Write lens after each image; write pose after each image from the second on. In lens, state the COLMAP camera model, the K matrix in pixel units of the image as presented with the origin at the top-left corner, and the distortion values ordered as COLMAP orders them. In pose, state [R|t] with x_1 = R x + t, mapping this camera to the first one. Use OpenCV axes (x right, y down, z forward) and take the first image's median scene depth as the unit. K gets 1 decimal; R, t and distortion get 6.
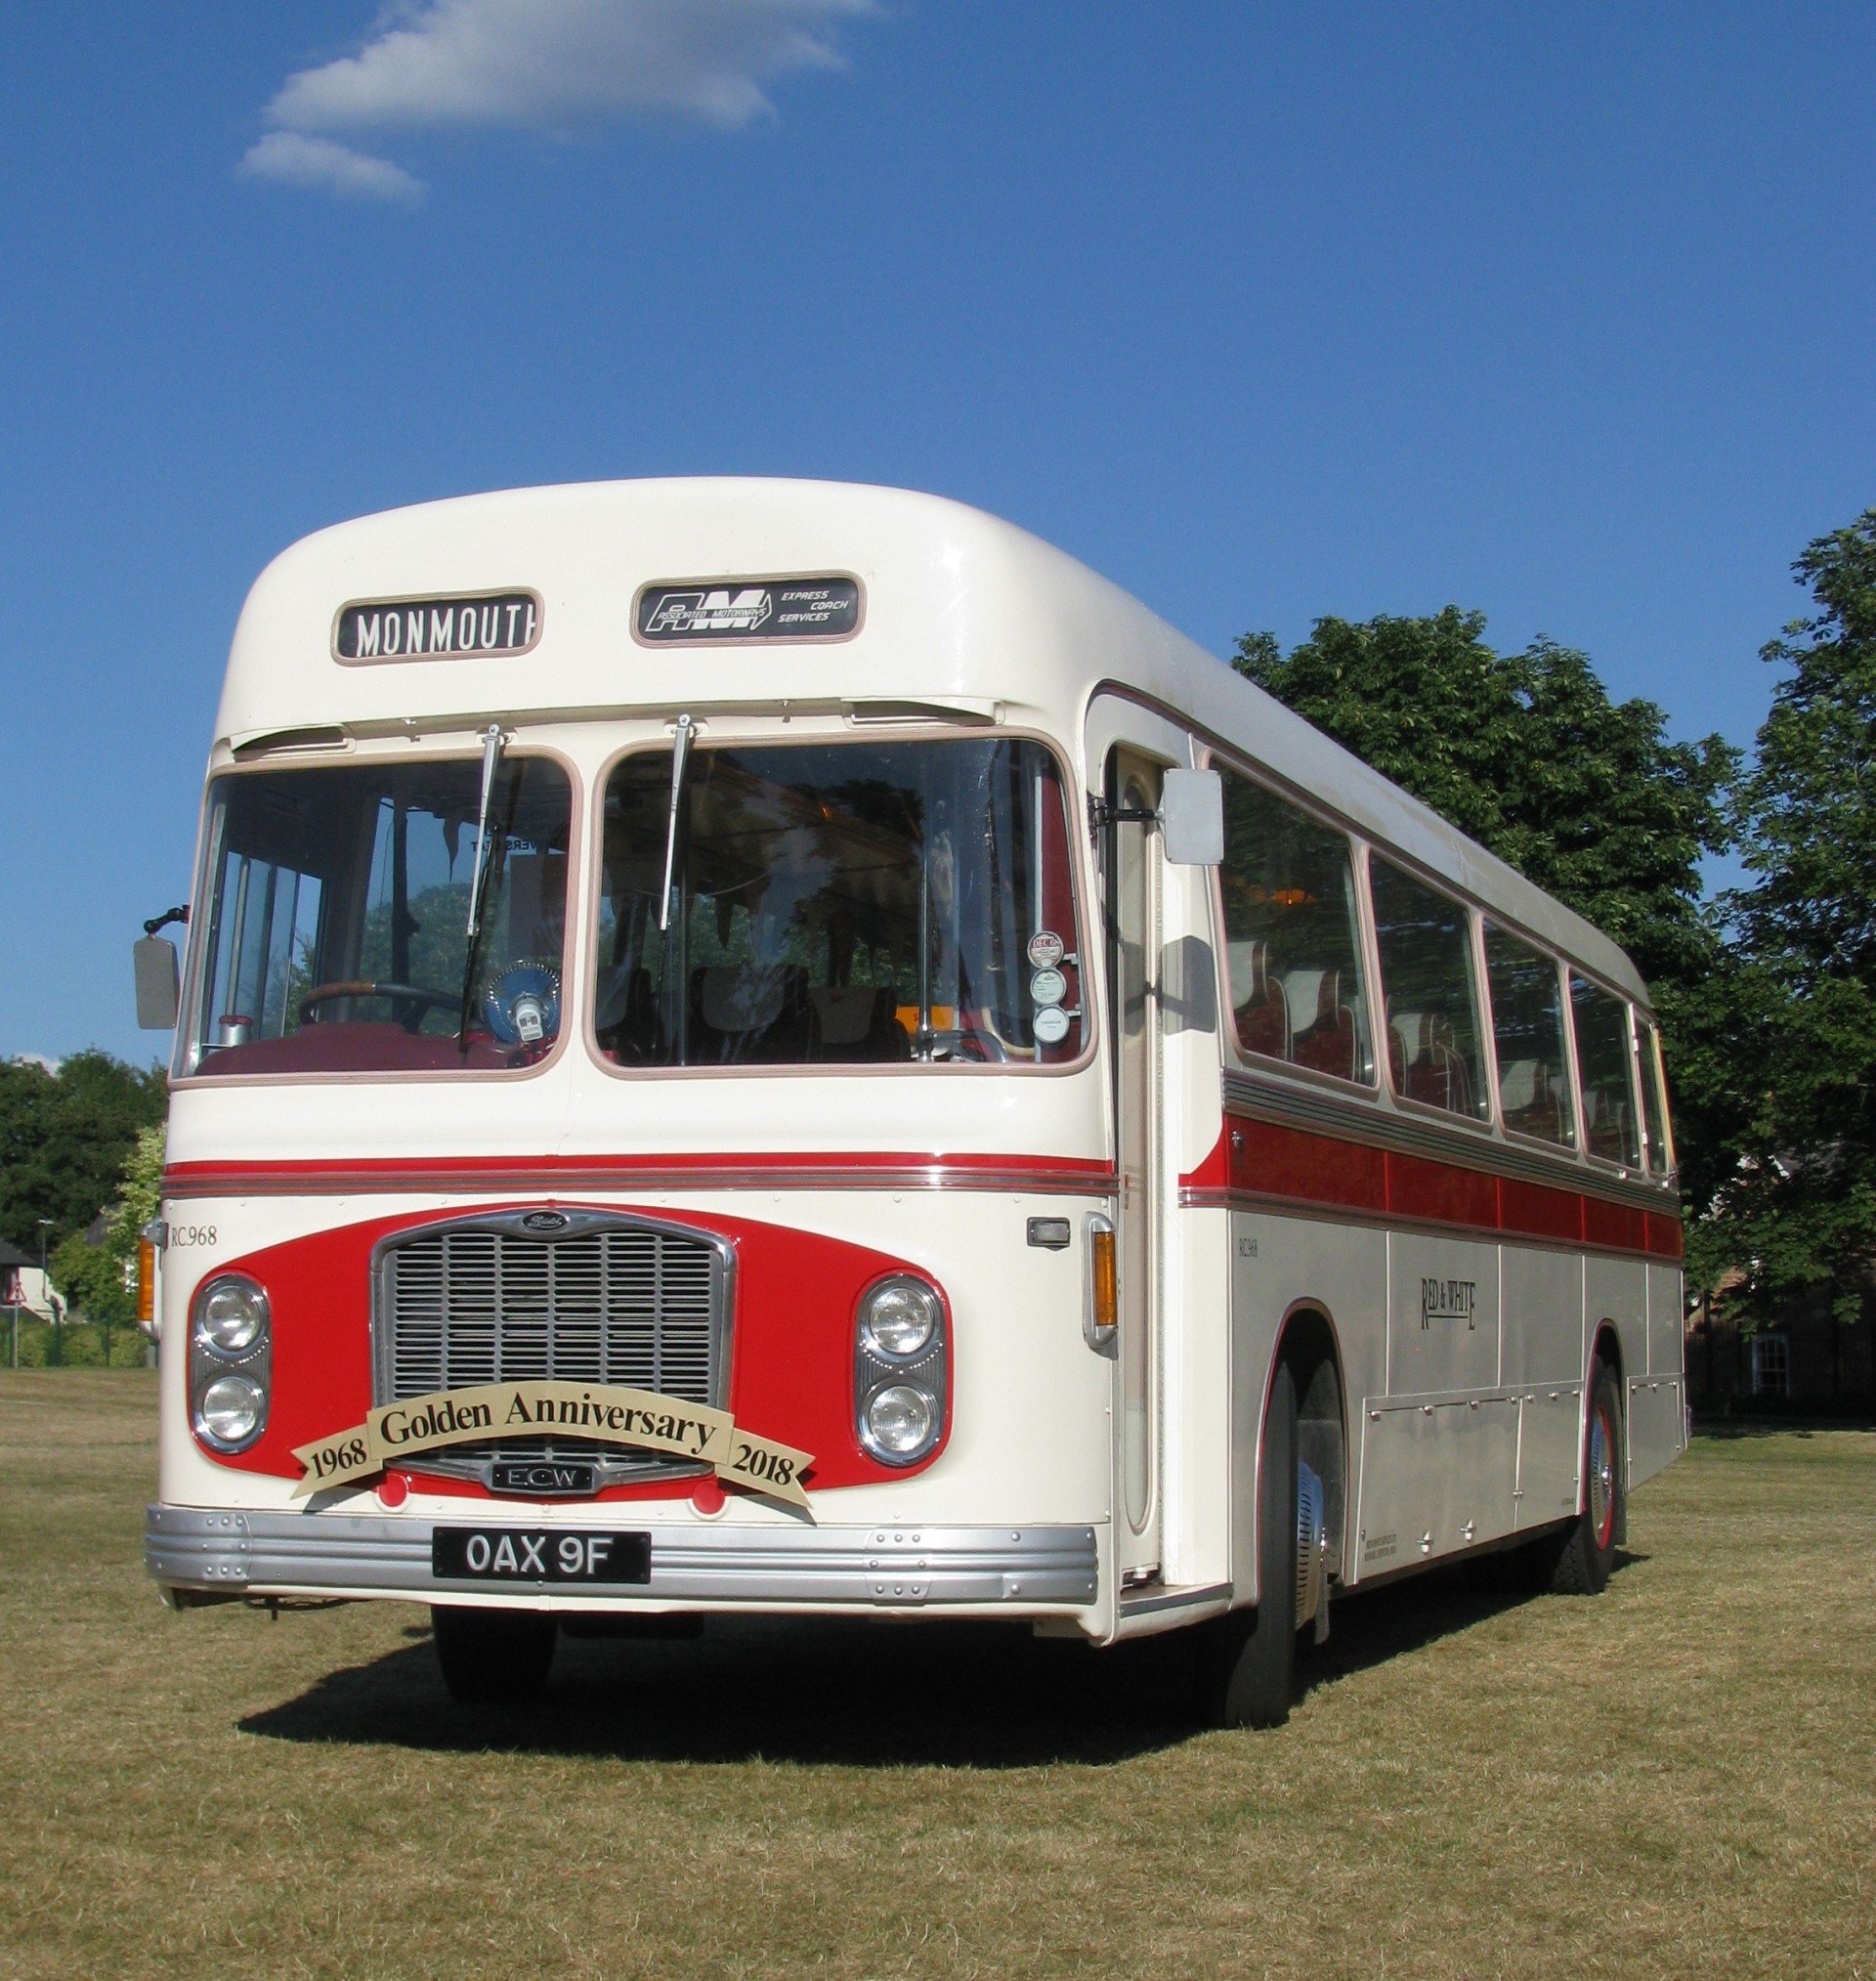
lens RADIAL K [[4023.7, 0, 938.0], [0, 4023.7, 990.5], [0, 0, 1]] dist [-0.074206, 0.175572]
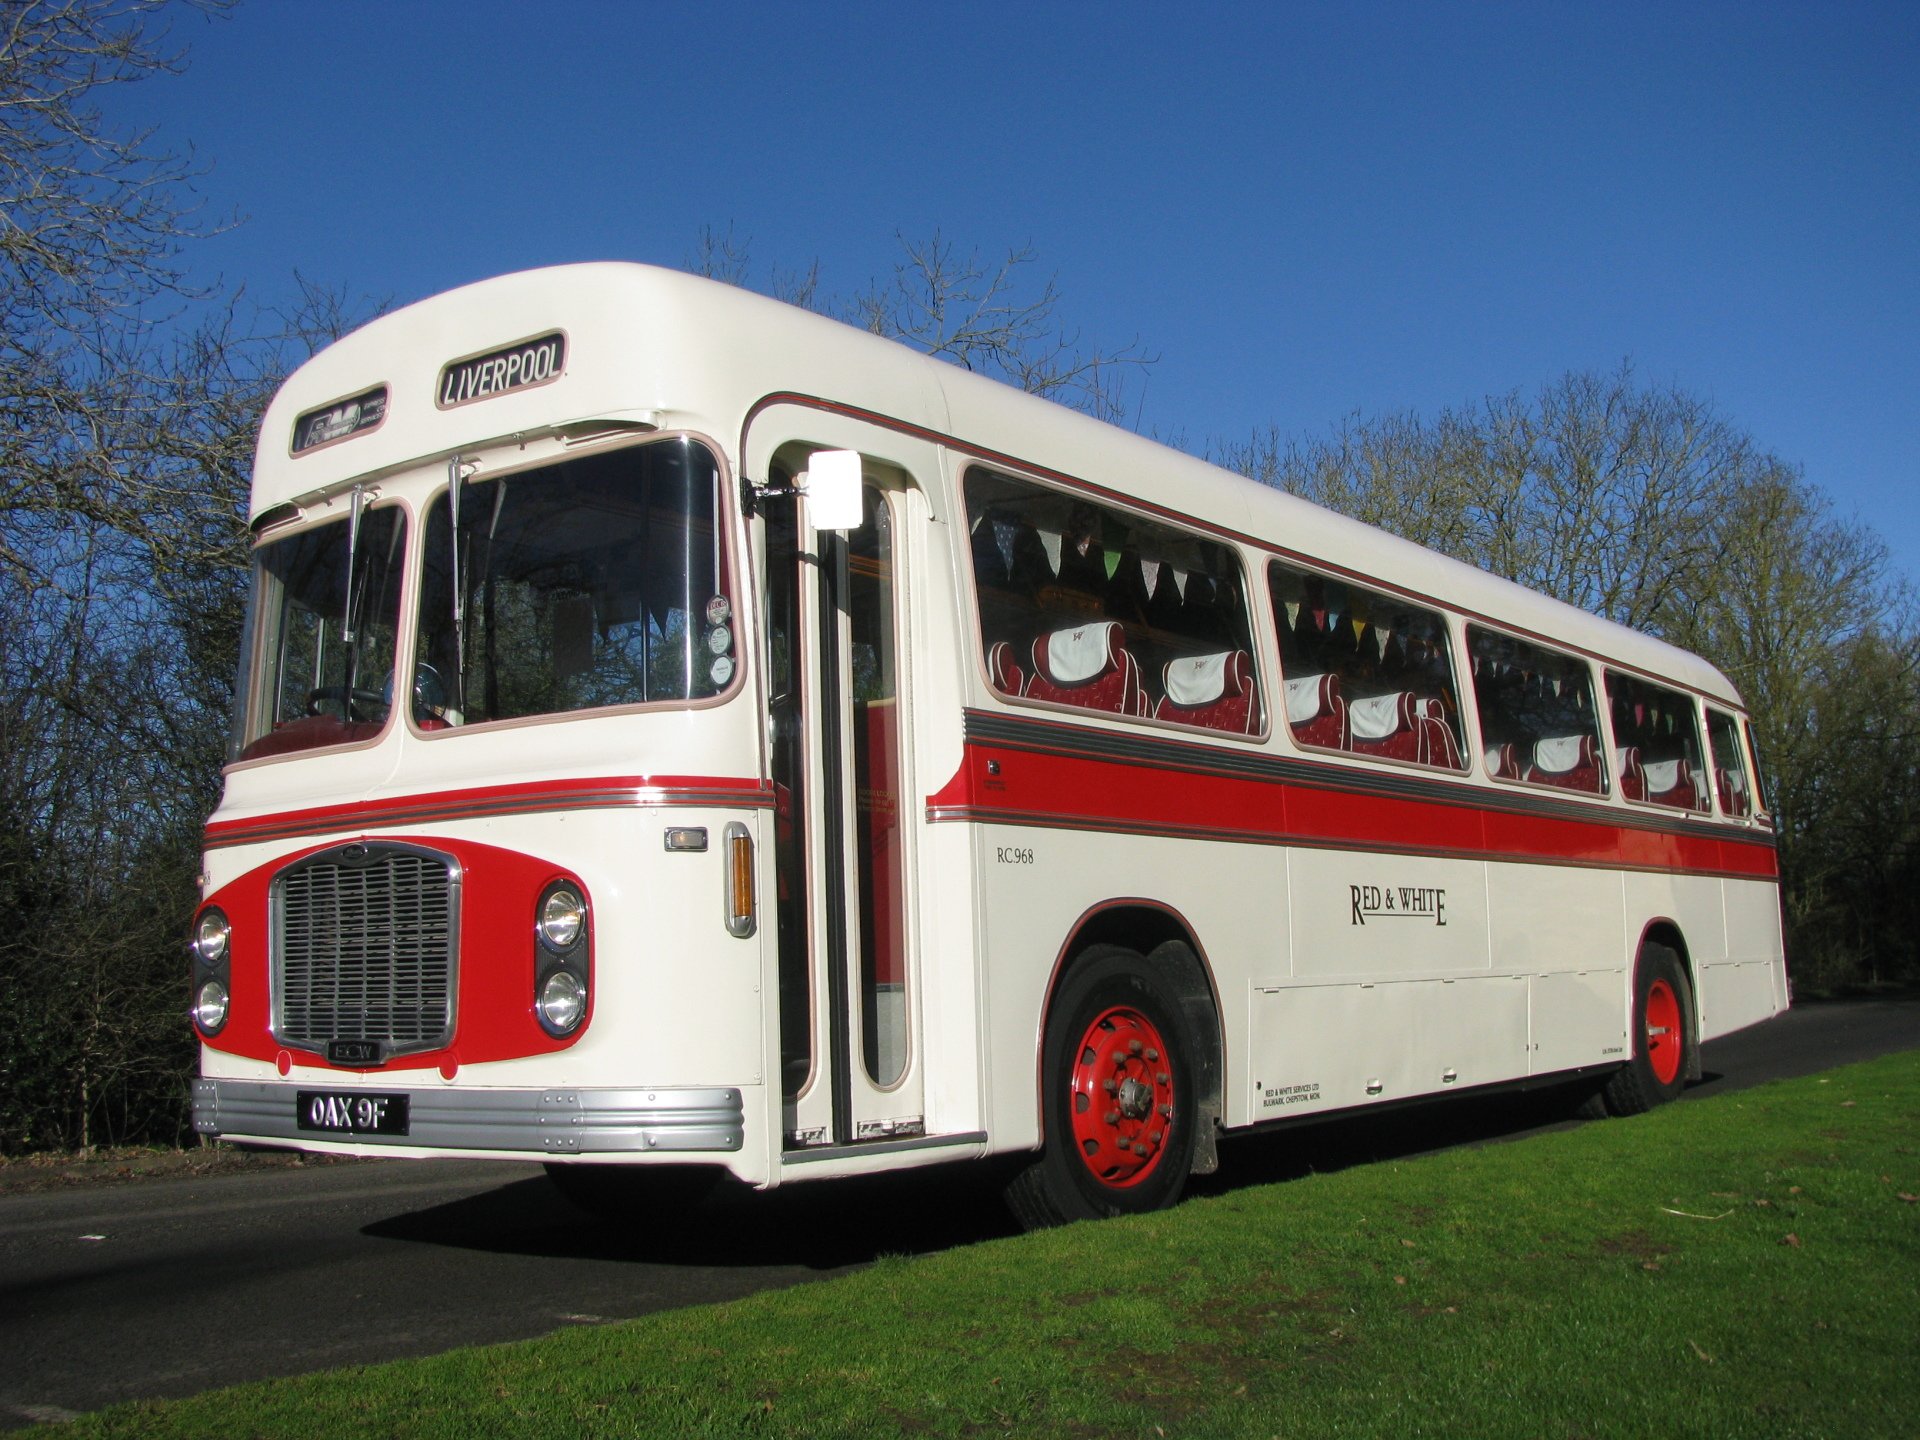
lens RADIAL K [[2000.8, 0, 960.0], [0, 2000.8, 720.0], [0, 0, 1]] dist [-0.087253, 0.000299]
pose [[0.937272, -0.074543, -0.340536, 0.298987], [0.059719, 0.996763, -0.053823, 0.059983], [0.343446, 0.030110, 0.938690, 0.460585]]
